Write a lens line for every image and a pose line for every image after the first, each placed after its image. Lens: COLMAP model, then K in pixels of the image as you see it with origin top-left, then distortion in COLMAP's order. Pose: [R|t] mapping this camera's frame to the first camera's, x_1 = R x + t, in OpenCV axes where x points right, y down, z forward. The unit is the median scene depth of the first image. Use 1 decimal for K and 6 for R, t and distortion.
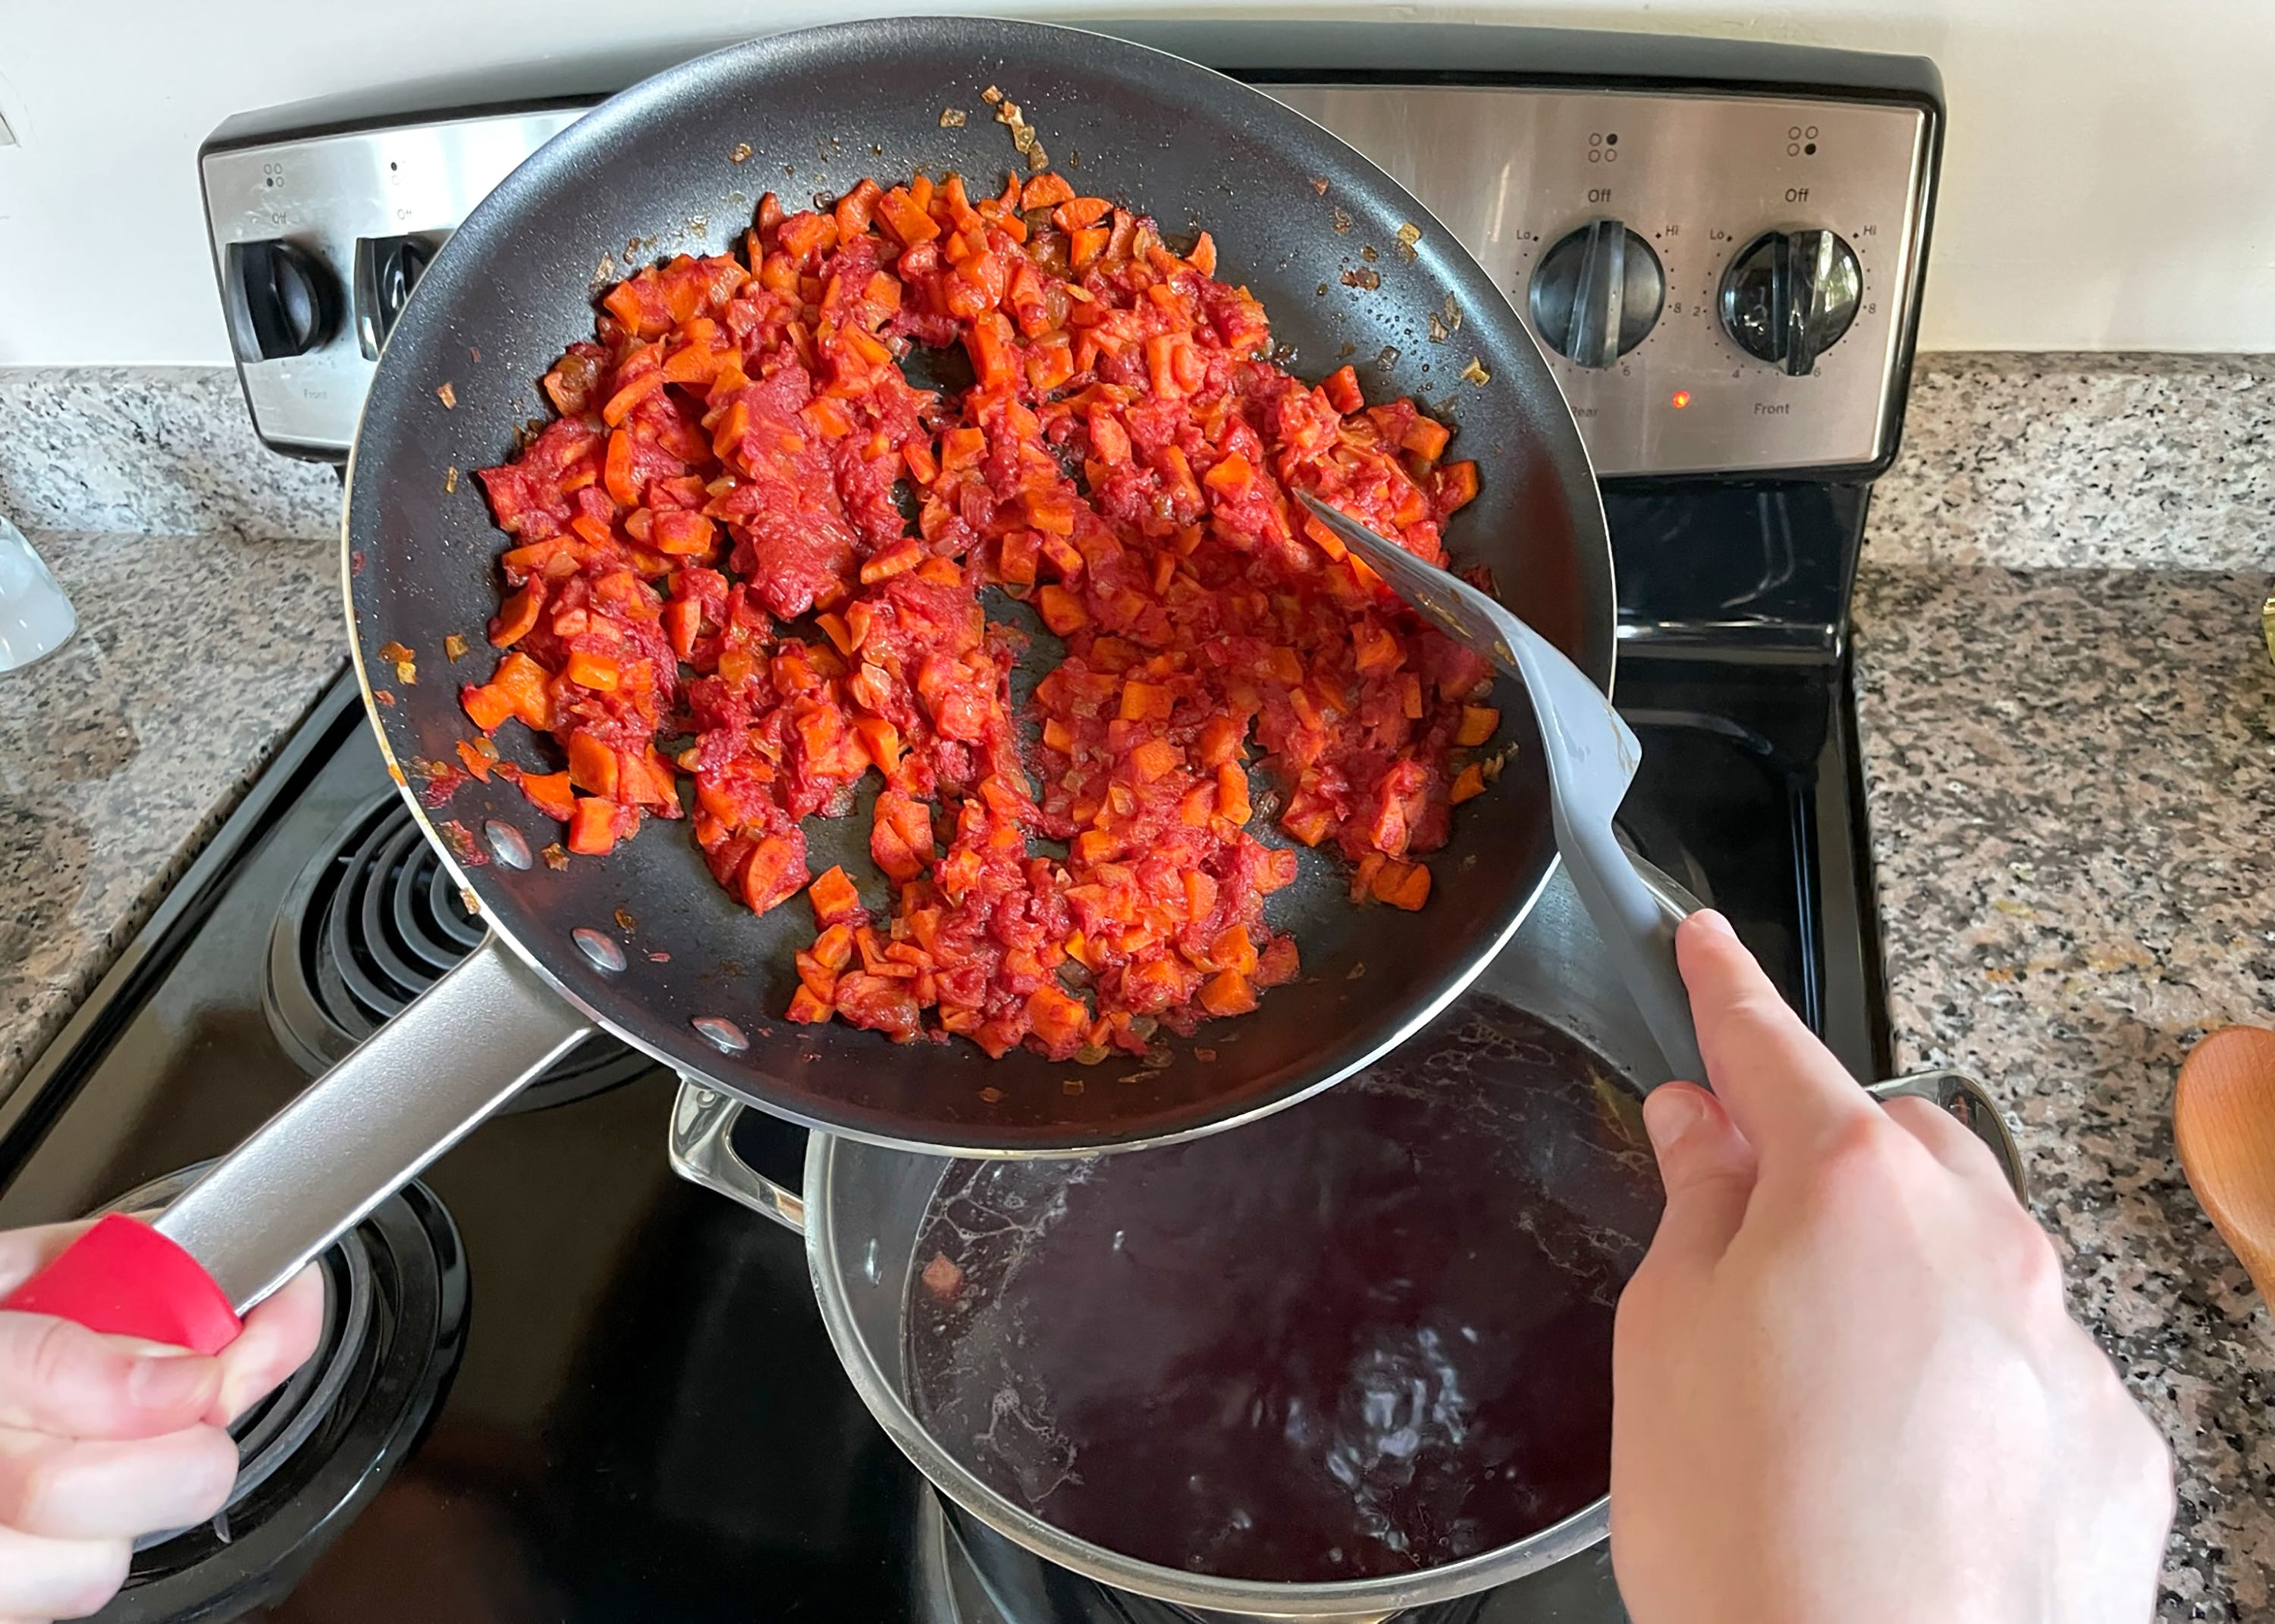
lens RADIAL K [[1844.1, 0, 1188.1], [0, 1844.1, 786.4], [0, 0, 1]] dist [0.075155, -0.137590]
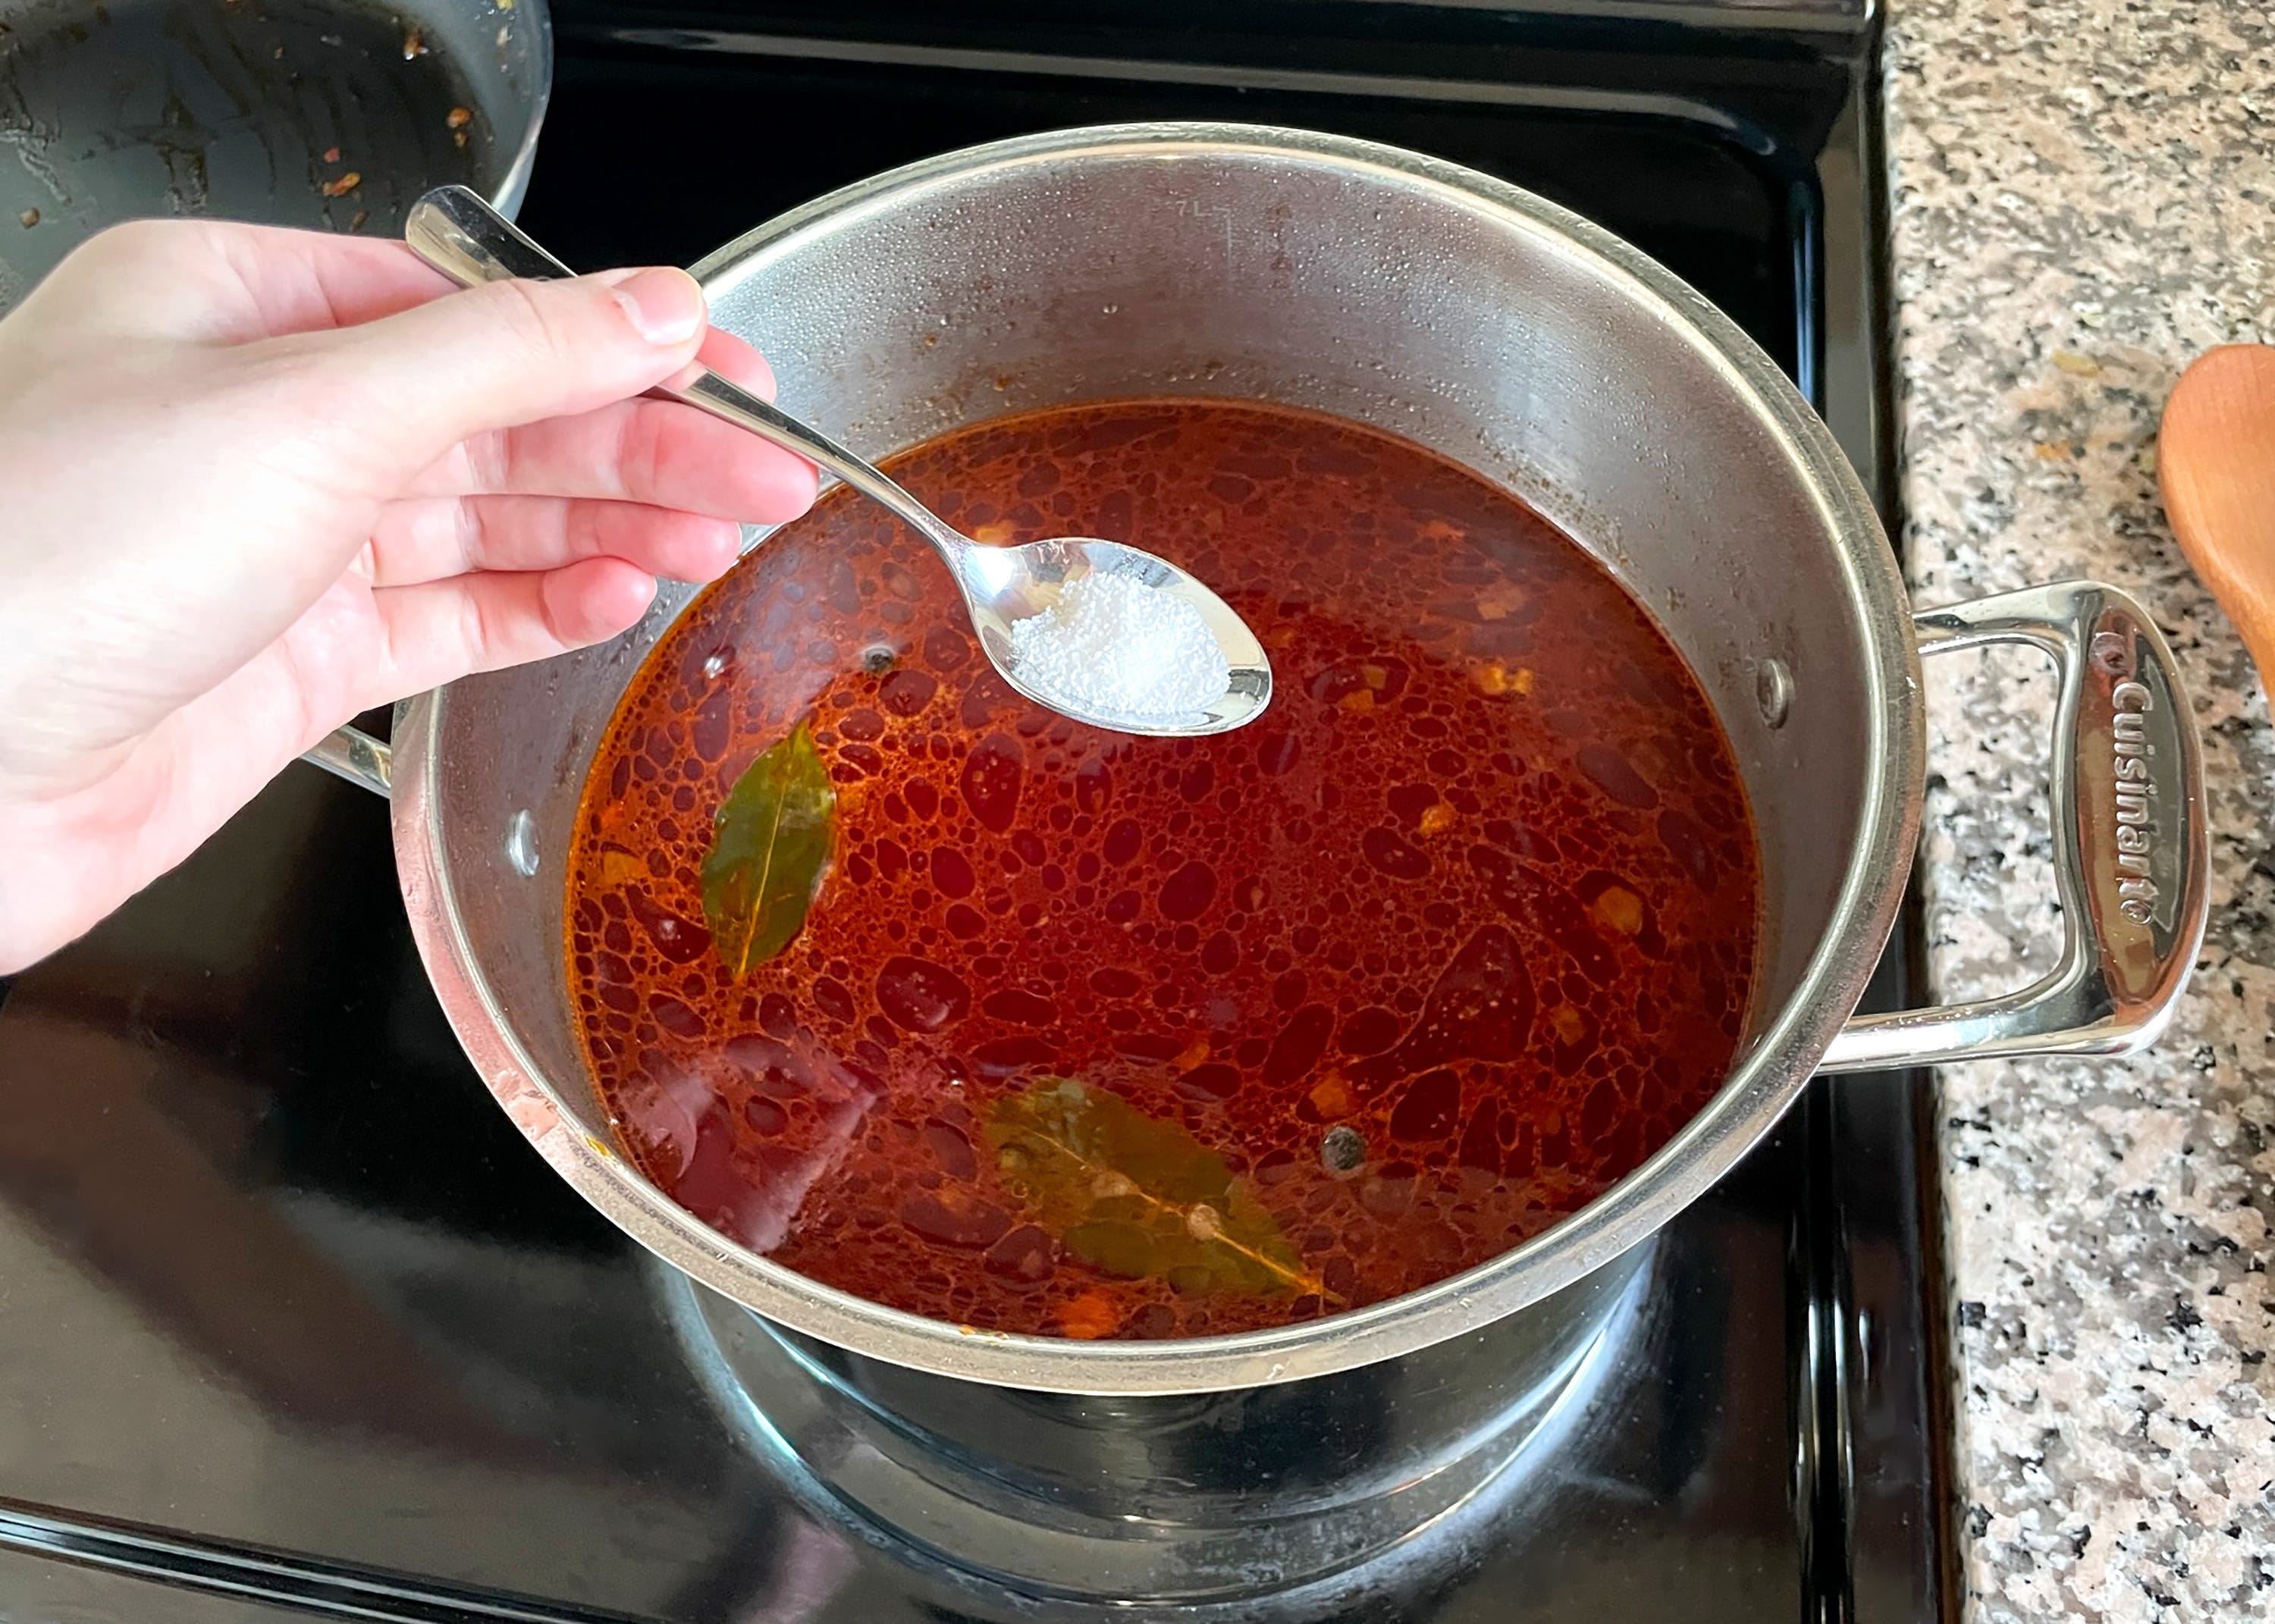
lens RADIAL K [[1844.1, 0, 1129.3], [0, 1844.1, 820.3], [0, 0, 1]] dist [0.075155, -0.137590]
pose [[0.998732, 0.000114, 0.050333, 0.016394], [-0.014605, 0.957631, 0.287628, 0.030353], [-0.048168, -0.287998, 0.956419, 0.227140]]
